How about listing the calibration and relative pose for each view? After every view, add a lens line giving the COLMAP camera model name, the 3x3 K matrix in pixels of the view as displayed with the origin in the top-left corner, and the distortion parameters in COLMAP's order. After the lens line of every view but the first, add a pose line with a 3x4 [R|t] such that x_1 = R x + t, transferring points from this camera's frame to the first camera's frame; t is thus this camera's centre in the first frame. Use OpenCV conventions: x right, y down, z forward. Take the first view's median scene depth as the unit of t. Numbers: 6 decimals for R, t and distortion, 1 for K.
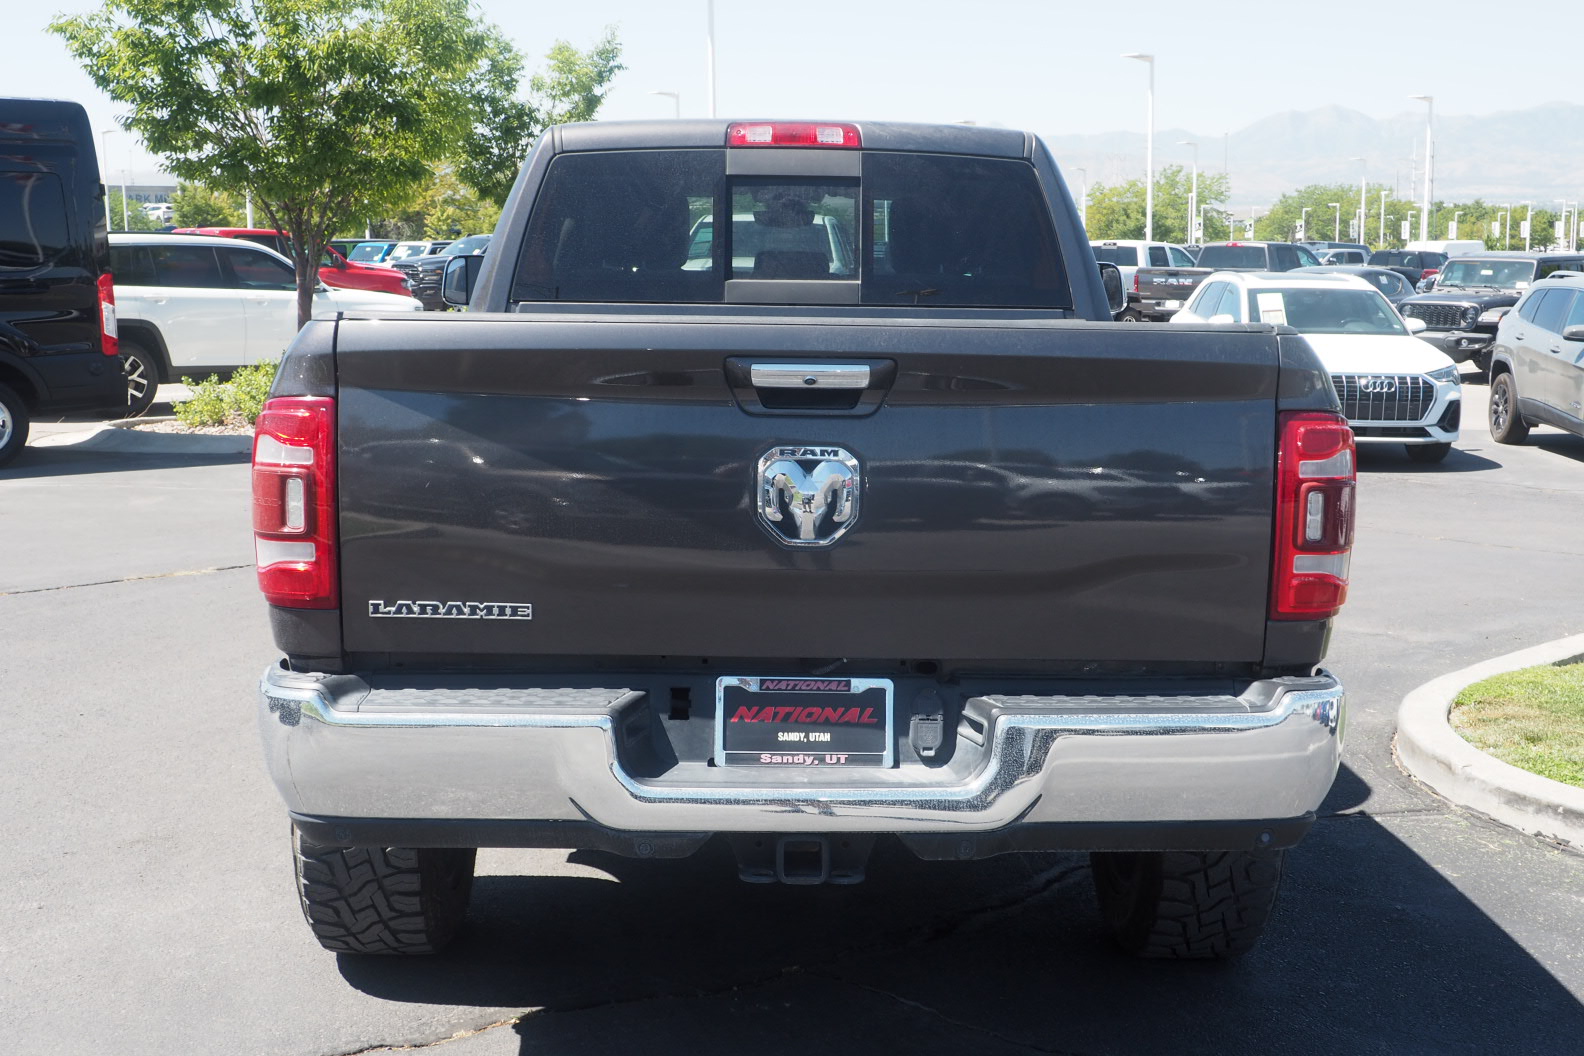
lens RADIAL K [[1844.3, 0, 792.0], [0, 1844.3, 528.0], [0, 0, 1]] dist [-0.012315, 0.017557]
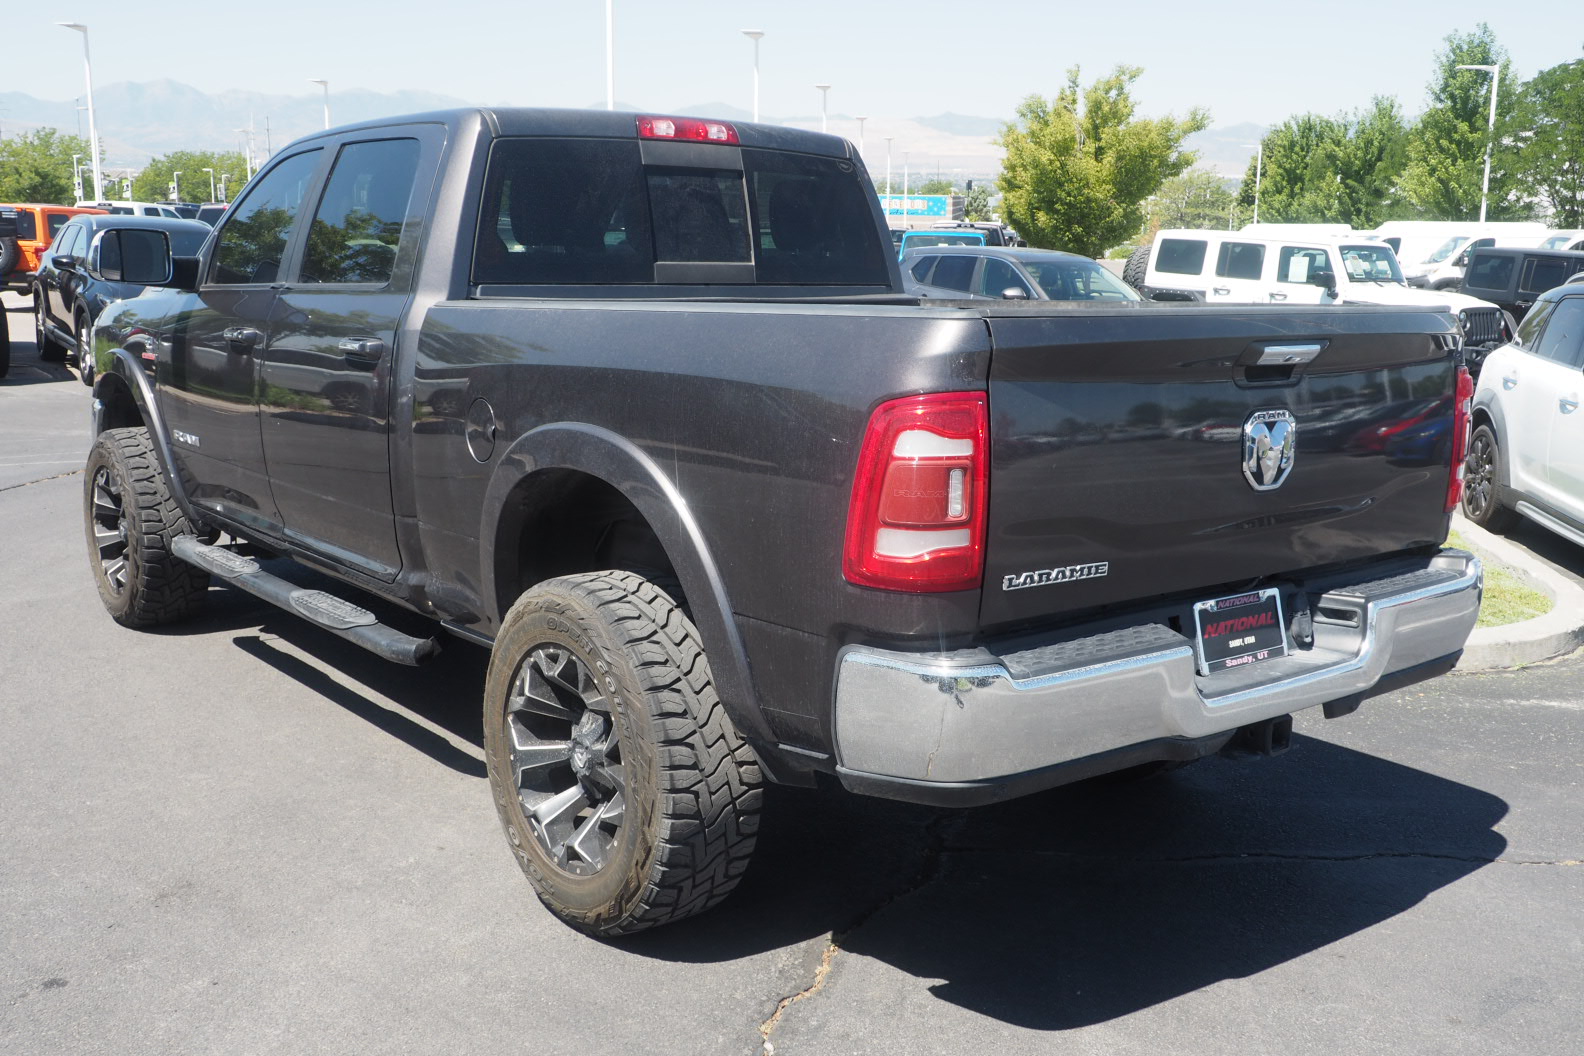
lens RADIAL K [[1565.6, 0, 792.0], [0, 1565.6, 528.0], [0, 0, 1]] dist [-0.009145, 0.011155]
pose [[0.798690, -0.104438, 0.592611, -0.857979], [0.074172, 0.994400, 0.075282, -0.066417], [-0.597154, -0.016172, 0.801963, 0.327609]]
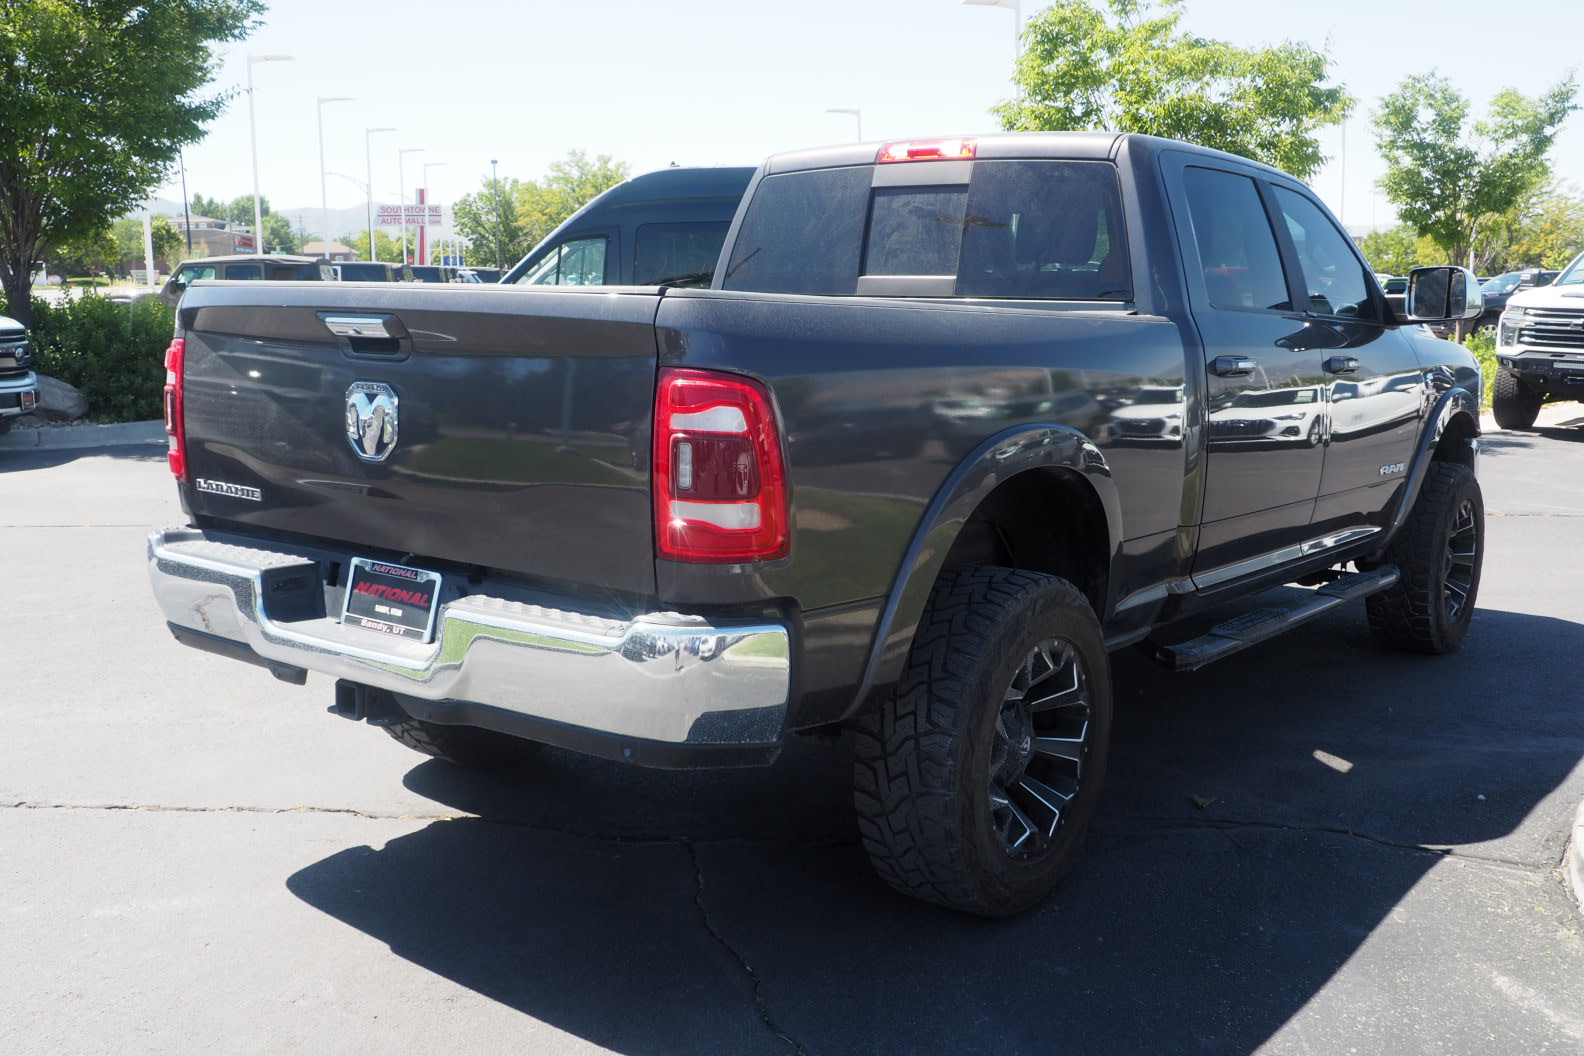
lens RADIAL K [[1512.4, 0, 792.0], [0, 1512.4, 528.0], [0, 0, 1]] dist [0.002393, 0.015401]
pose [[0.785226, 0.094242, -0.611996, 0.864505], [-0.090665, 0.995197, 0.036923, -0.008464], [0.612536, 0.026493, 0.789998, 0.334809]]
